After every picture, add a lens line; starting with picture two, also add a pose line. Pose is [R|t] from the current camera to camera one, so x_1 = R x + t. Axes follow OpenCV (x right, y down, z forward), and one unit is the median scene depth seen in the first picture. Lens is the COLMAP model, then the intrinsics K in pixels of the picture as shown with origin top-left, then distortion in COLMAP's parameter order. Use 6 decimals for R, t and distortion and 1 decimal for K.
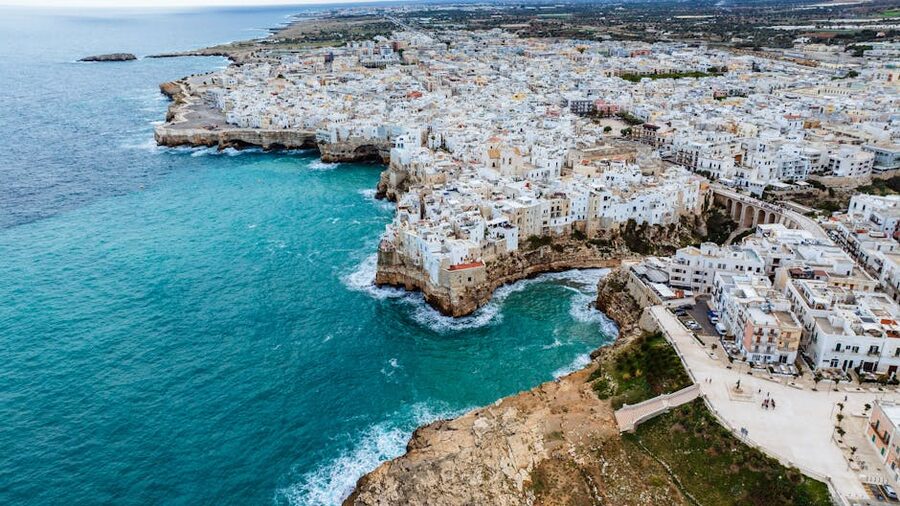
lens RADIAL K [[684.4, 0, 450.0], [0, 684.4, 253.0], [0, 0, 1]] dist [0.004962, 0.000538]
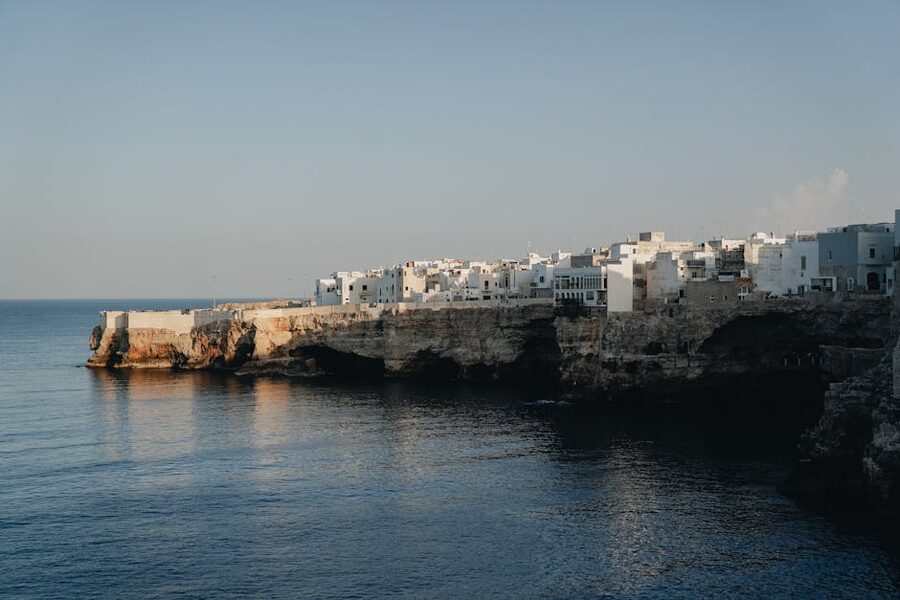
lens RADIAL K [[1175.7, 0, 450.0], [0, 1175.7, 300.0], [0, 0, 1]] dist [-0.013960, -0.012949]
pose [[0.920848, 0.015528, -0.389614, -0.103195], [-0.162855, 0.923199, -0.348113, -0.027118], [0.354285, 0.384009, 0.852654, 0.974622]]
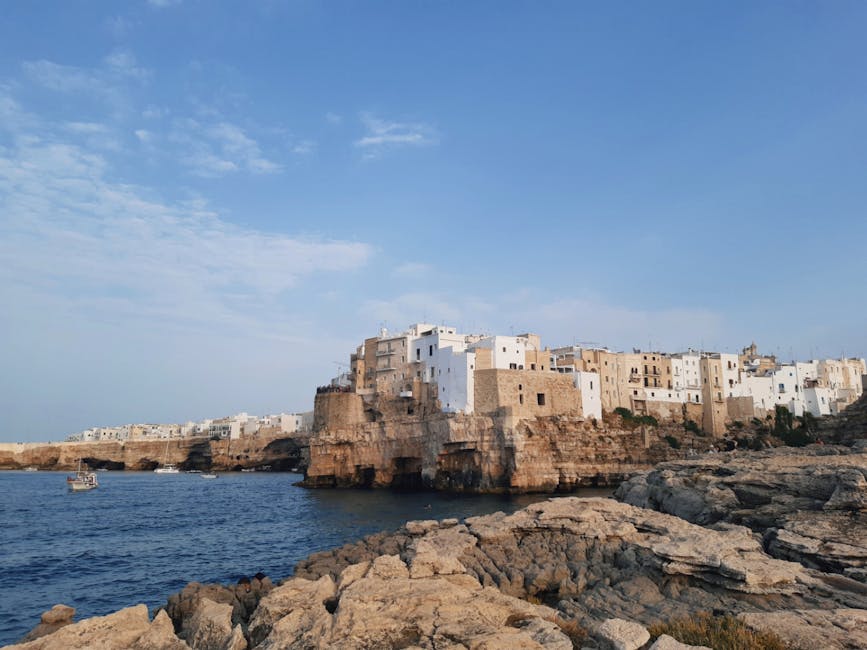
lens RADIAL K [[688.0, 0, 433.5], [0, 688.0, 325.0], [0, 0, 1]] dist [0.025328, -0.007387]
pose [[0.994627, 0.033822, 0.097847, -0.067651], [0.026484, 0.830555, -0.556306, 0.197944], [-0.100082, 0.555909, 0.825196, 0.539626]]
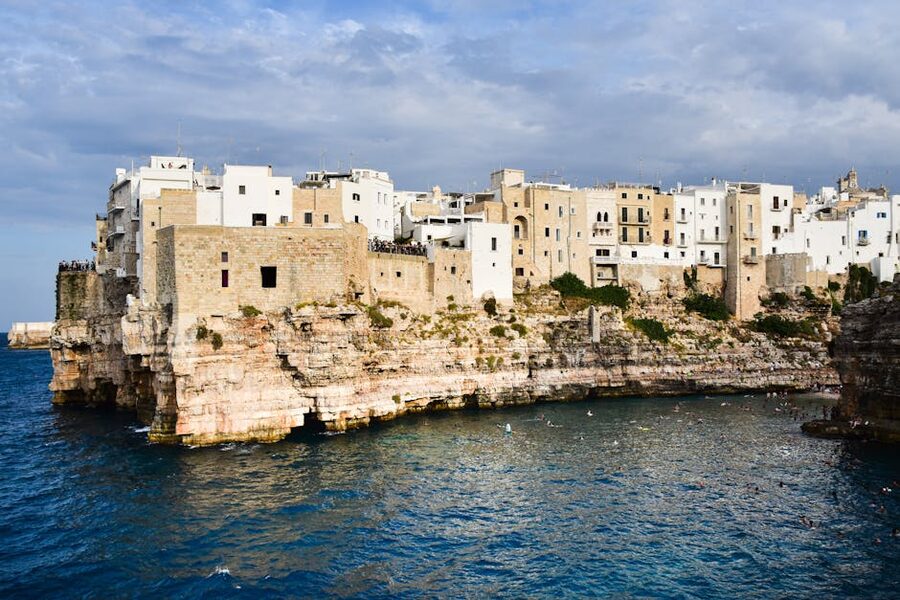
lens RADIAL K [[766.9, 0, 449.4], [0, 766.9, 326.3], [0, 0, 1]] dist [-0.070952, 0.002748]
pose [[0.996758, 0.001189, -0.080450, 0.093120], [-0.032081, 0.922843, -0.383839, 0.128148], [0.073787, 0.385175, 0.919889, 0.657985]]
